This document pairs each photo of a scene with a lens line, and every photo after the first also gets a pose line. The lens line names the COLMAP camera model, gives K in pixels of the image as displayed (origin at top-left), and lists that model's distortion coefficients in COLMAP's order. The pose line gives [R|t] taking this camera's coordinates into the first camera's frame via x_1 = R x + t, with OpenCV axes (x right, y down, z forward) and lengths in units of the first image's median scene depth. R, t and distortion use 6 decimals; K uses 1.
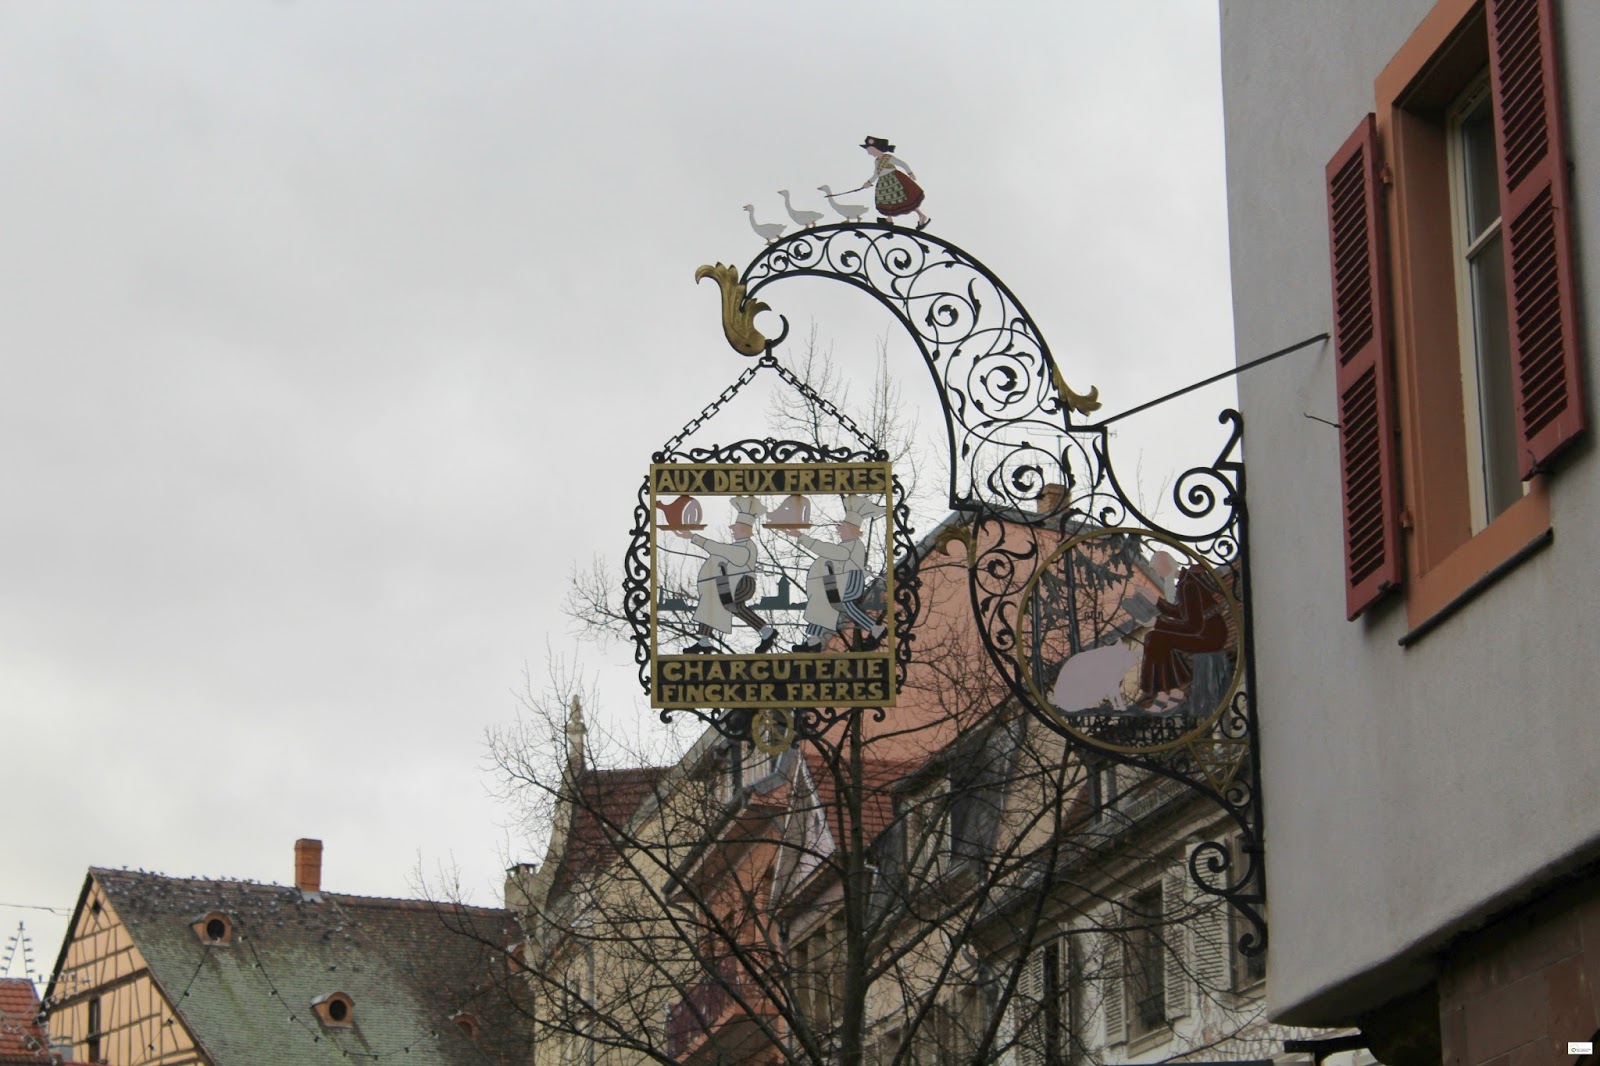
lens RADIAL K [[3610.8, 0, 800.0], [0, 3610.8, 533.0], [0, 0, 1]] dist [0.064370, 0.196818]
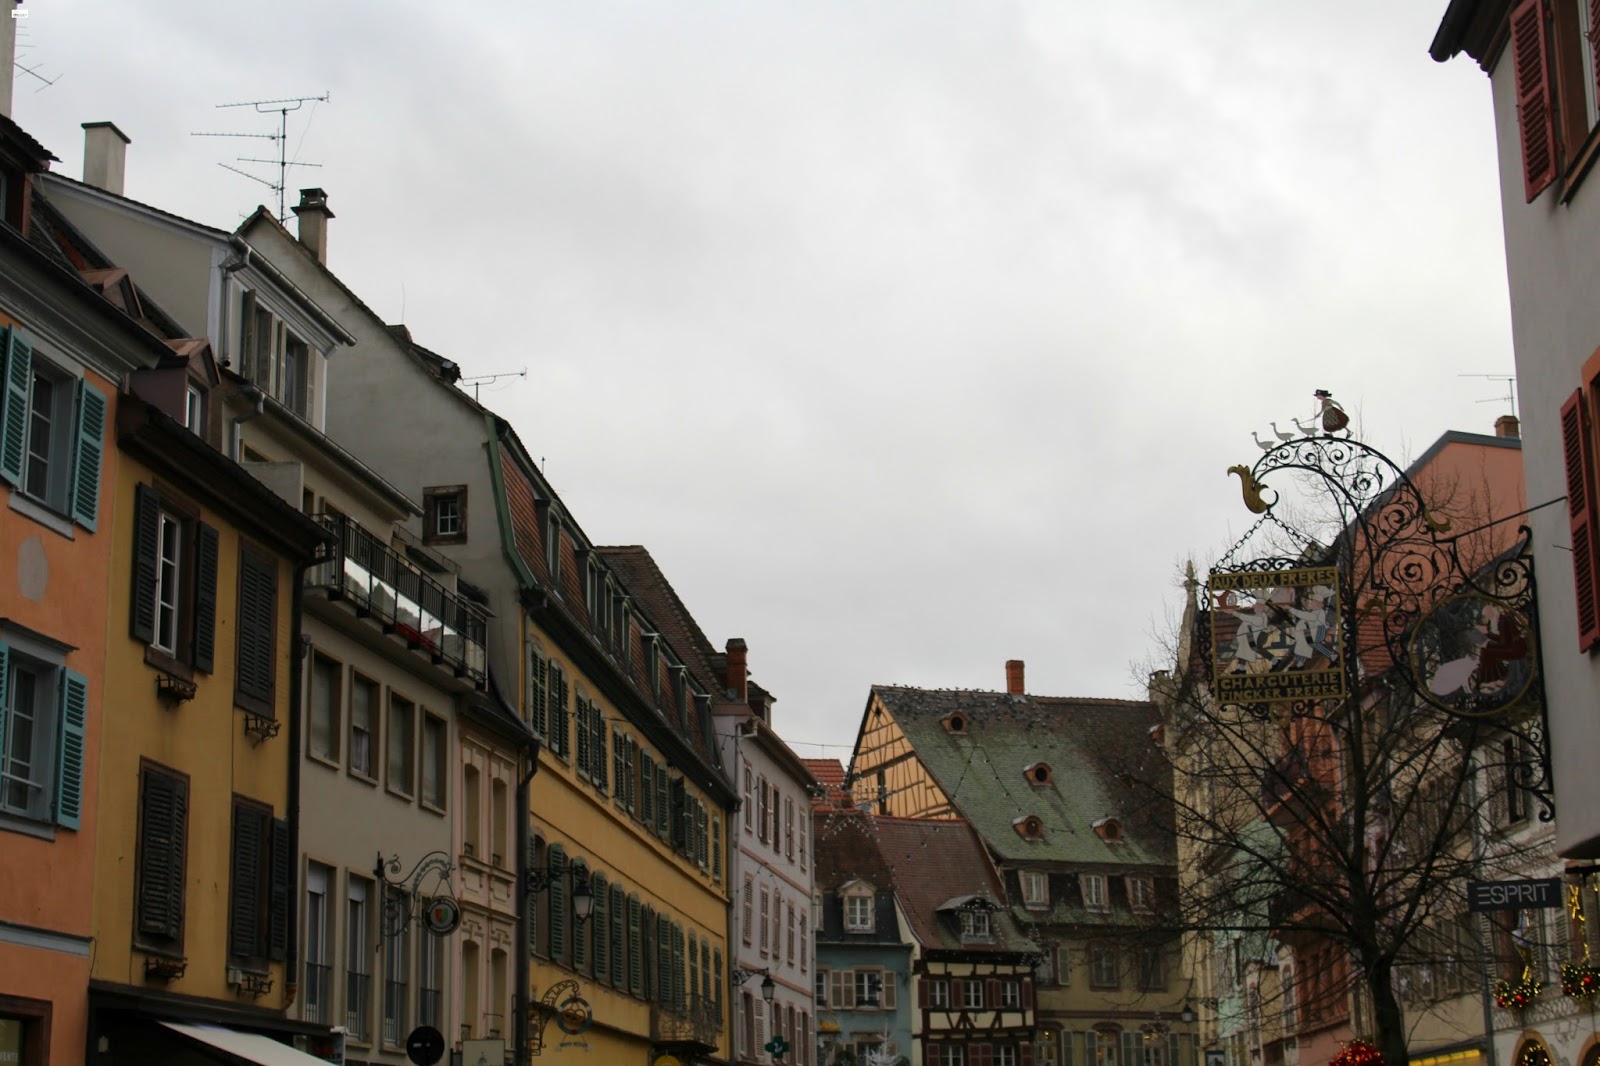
lens RADIAL K [[2666.6, 0, 800.0], [0, 2666.6, 533.0], [0, 0, 1]] dist [-0.023695, 0.236857]
pose [[0.976798, -0.051273, -0.207937, 0.040595], [0.062317, 0.996953, 0.046913, -0.117490], [0.204898, -0.058783, 0.977017, -0.406632]]
